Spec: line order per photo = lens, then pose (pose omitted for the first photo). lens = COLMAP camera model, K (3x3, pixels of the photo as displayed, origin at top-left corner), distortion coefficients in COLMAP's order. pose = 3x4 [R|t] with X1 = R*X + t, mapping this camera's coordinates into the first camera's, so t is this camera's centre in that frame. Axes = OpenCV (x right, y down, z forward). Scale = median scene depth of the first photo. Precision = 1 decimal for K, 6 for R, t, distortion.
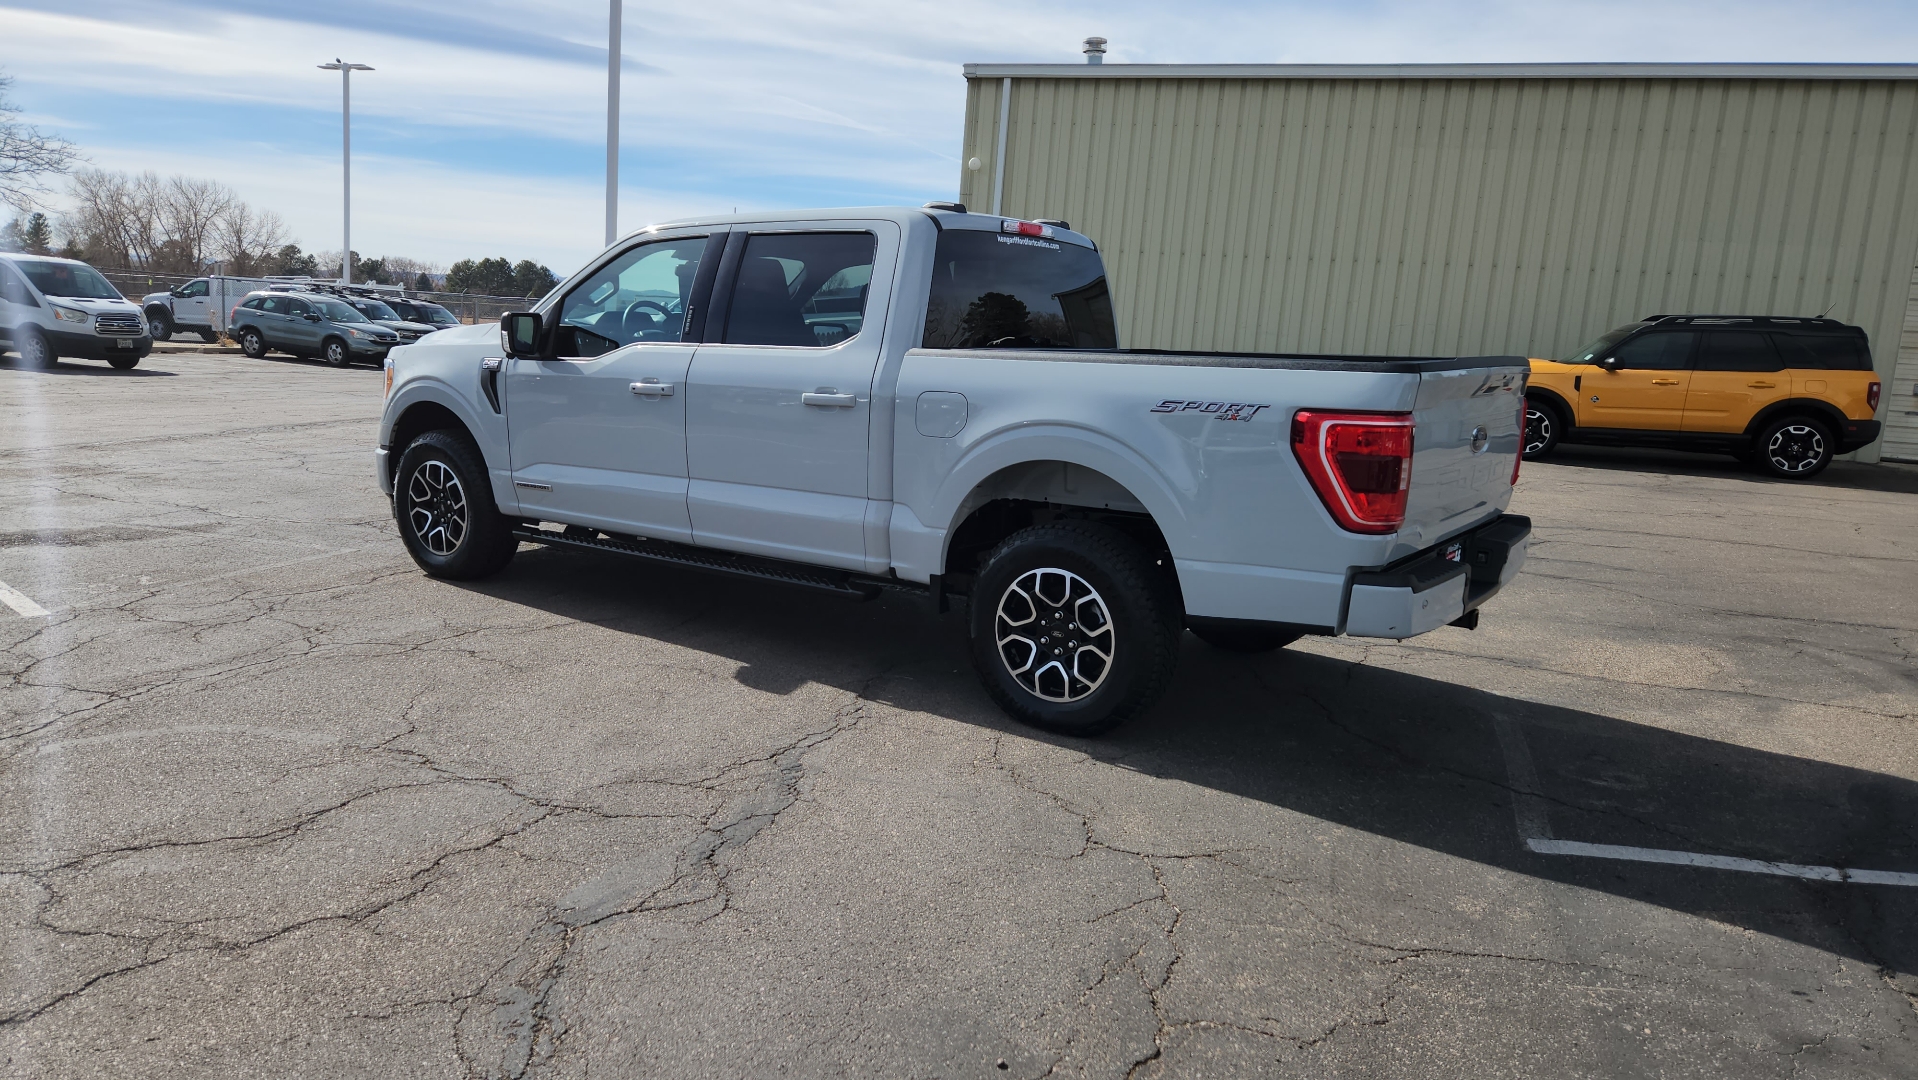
lens RADIAL K [[1283.5, 0, 918.1], [0, 1283.5, 557.1], [0, 0, 1]] dist [0.074726, -0.060337]
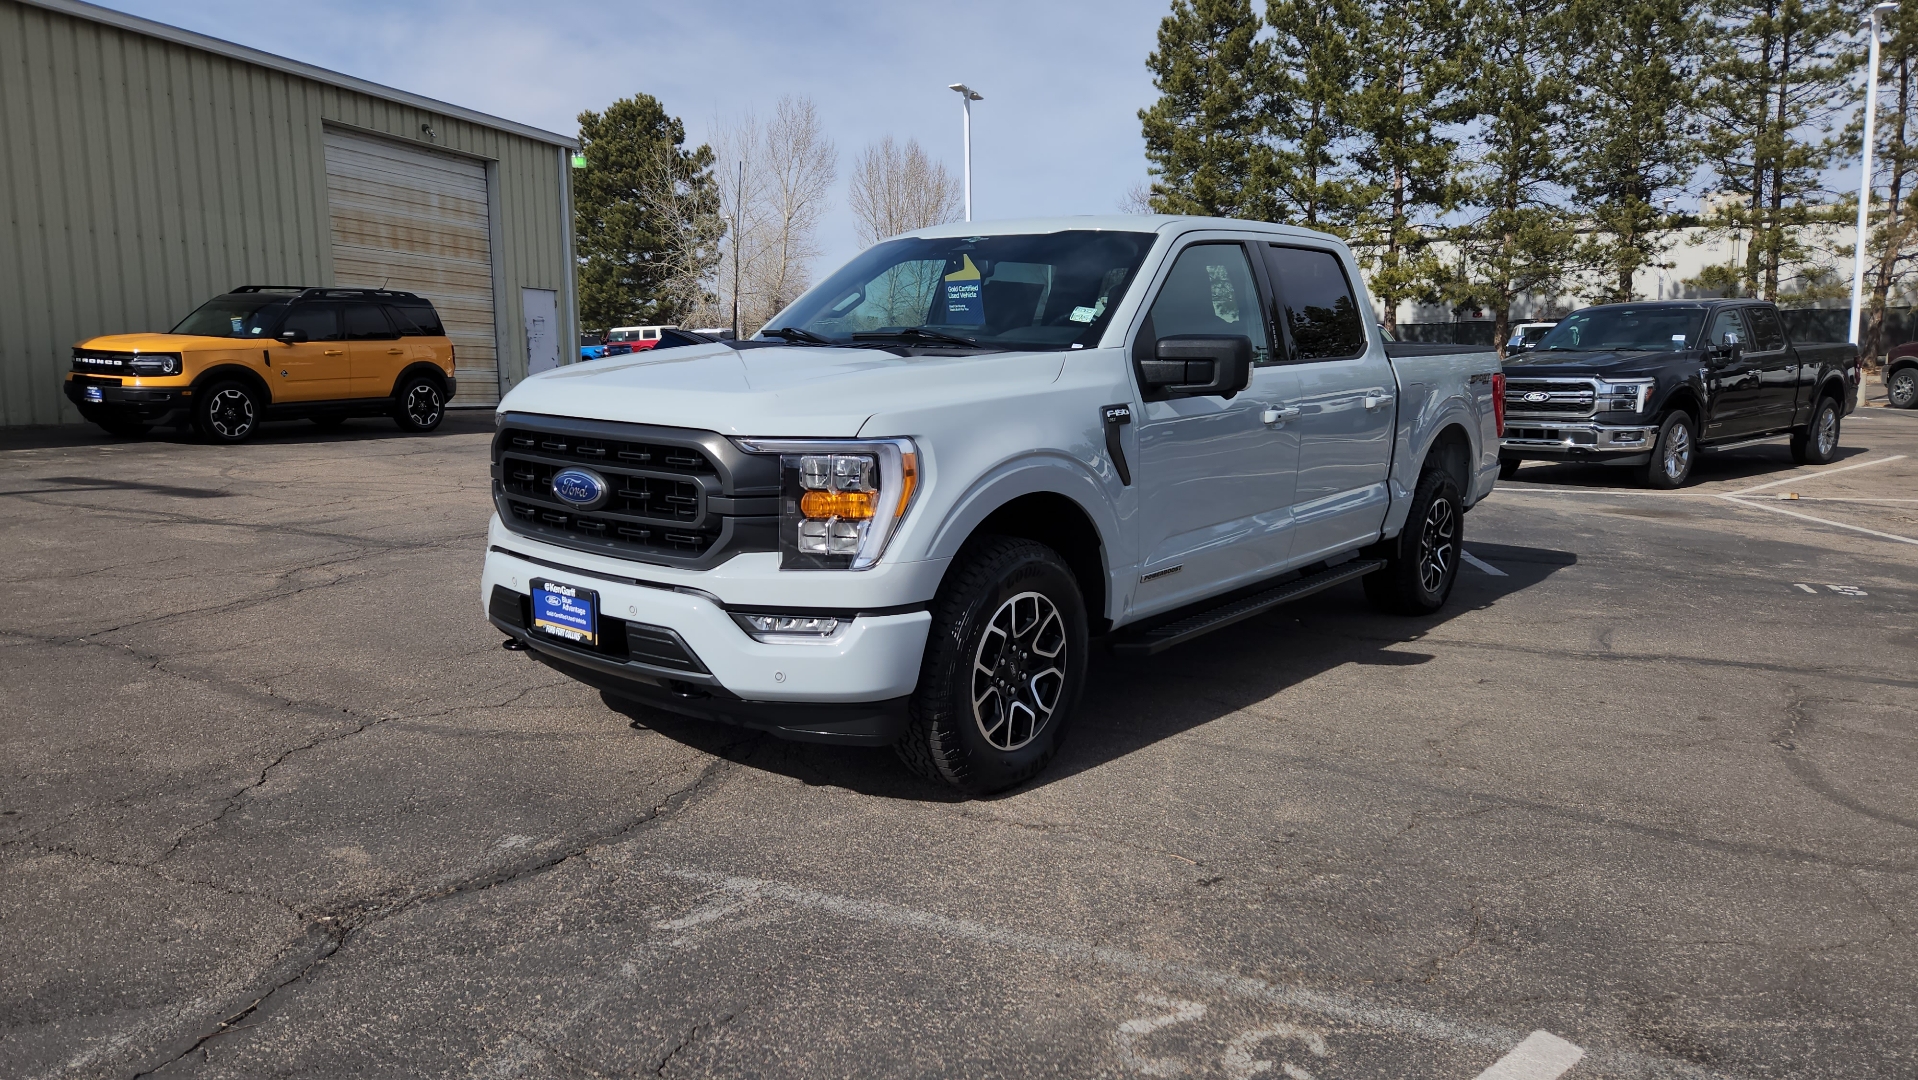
lens RADIAL K [[1284.9, 0, 928.7], [0, 1284.9, 550.1], [0, 0, 1]] dist [0.074666, -0.061451]
pose [[0.070775, -0.200959, 0.977040, -1.270914], [0.167543, 0.967975, 0.186958, -0.282372], [-0.983321, 0.150464, 0.102178, 1.323898]]
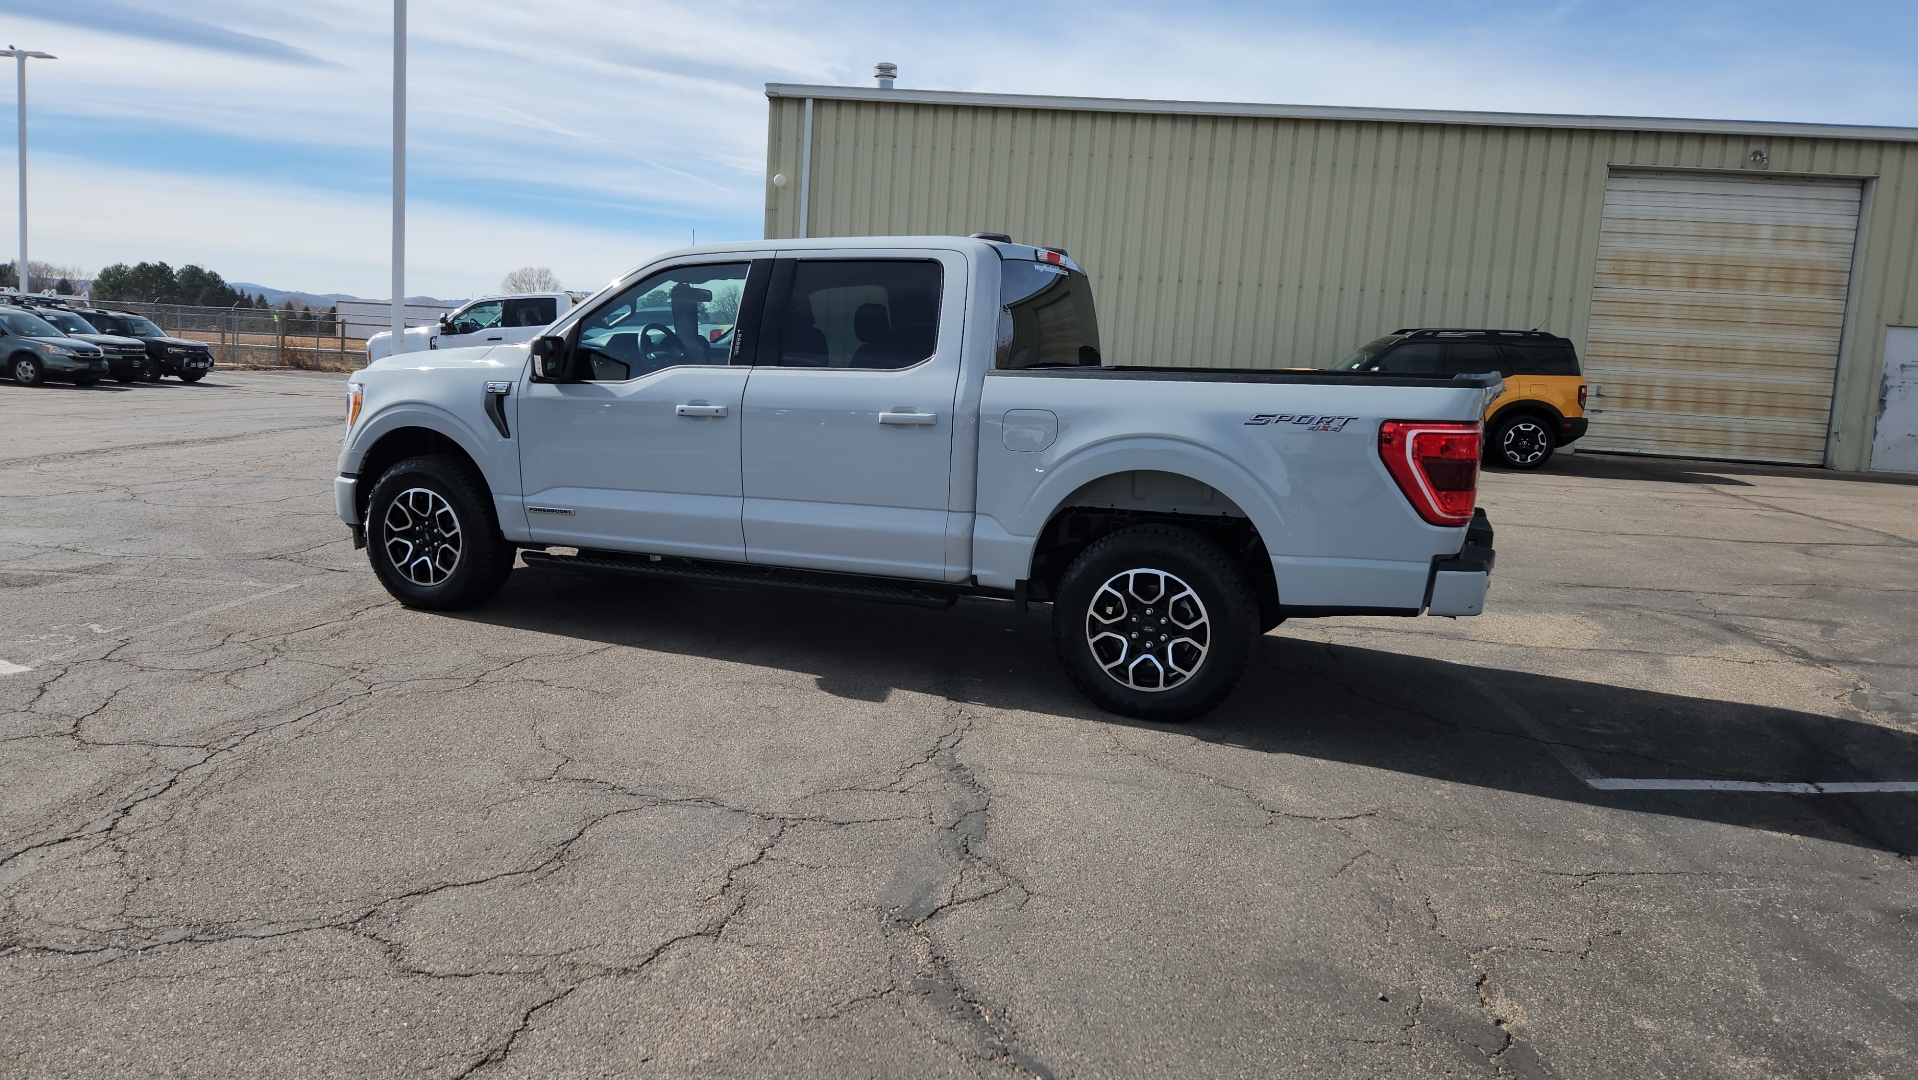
lens RADIAL K [[1283.5, 0, 925.8], [0, 1283.5, 529.8], [0, 0, 1]] dist [0.074726, -0.060337]
pose [[0.975684, -0.037027, 0.216033, -0.291498], [0.043006, 0.998809, -0.023041, -0.006873], [-0.214923, 0.031771, 0.976114, -0.027355]]
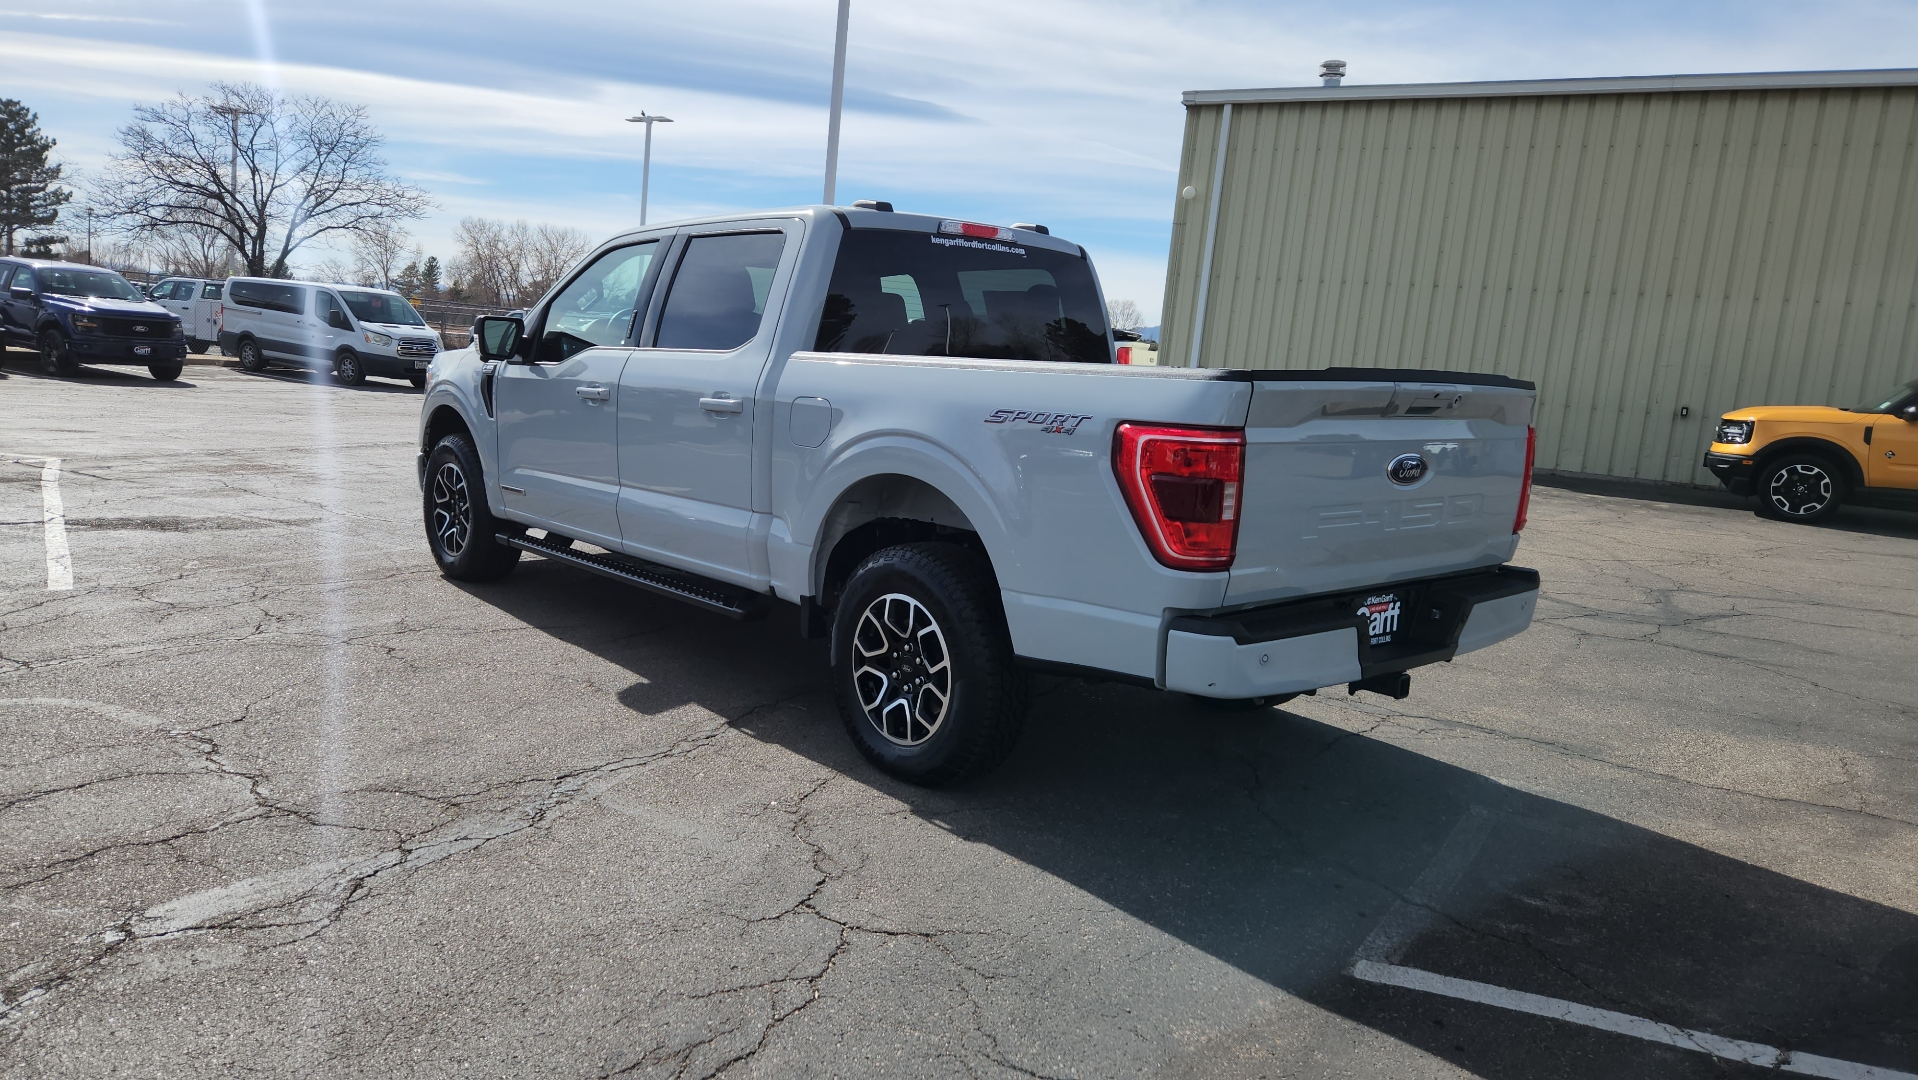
lens RADIAL K [[1283.5, 0, 925.8], [0, 1283.5, 537.3], [0, 0, 1]] dist [0.074726, -0.060337]
pose [[0.974774, 0.047970, -0.217980, 0.294311], [-0.057722, 0.997587, -0.038586, 0.002336], [0.215603, 0.050195, 0.975190, 0.117632]]
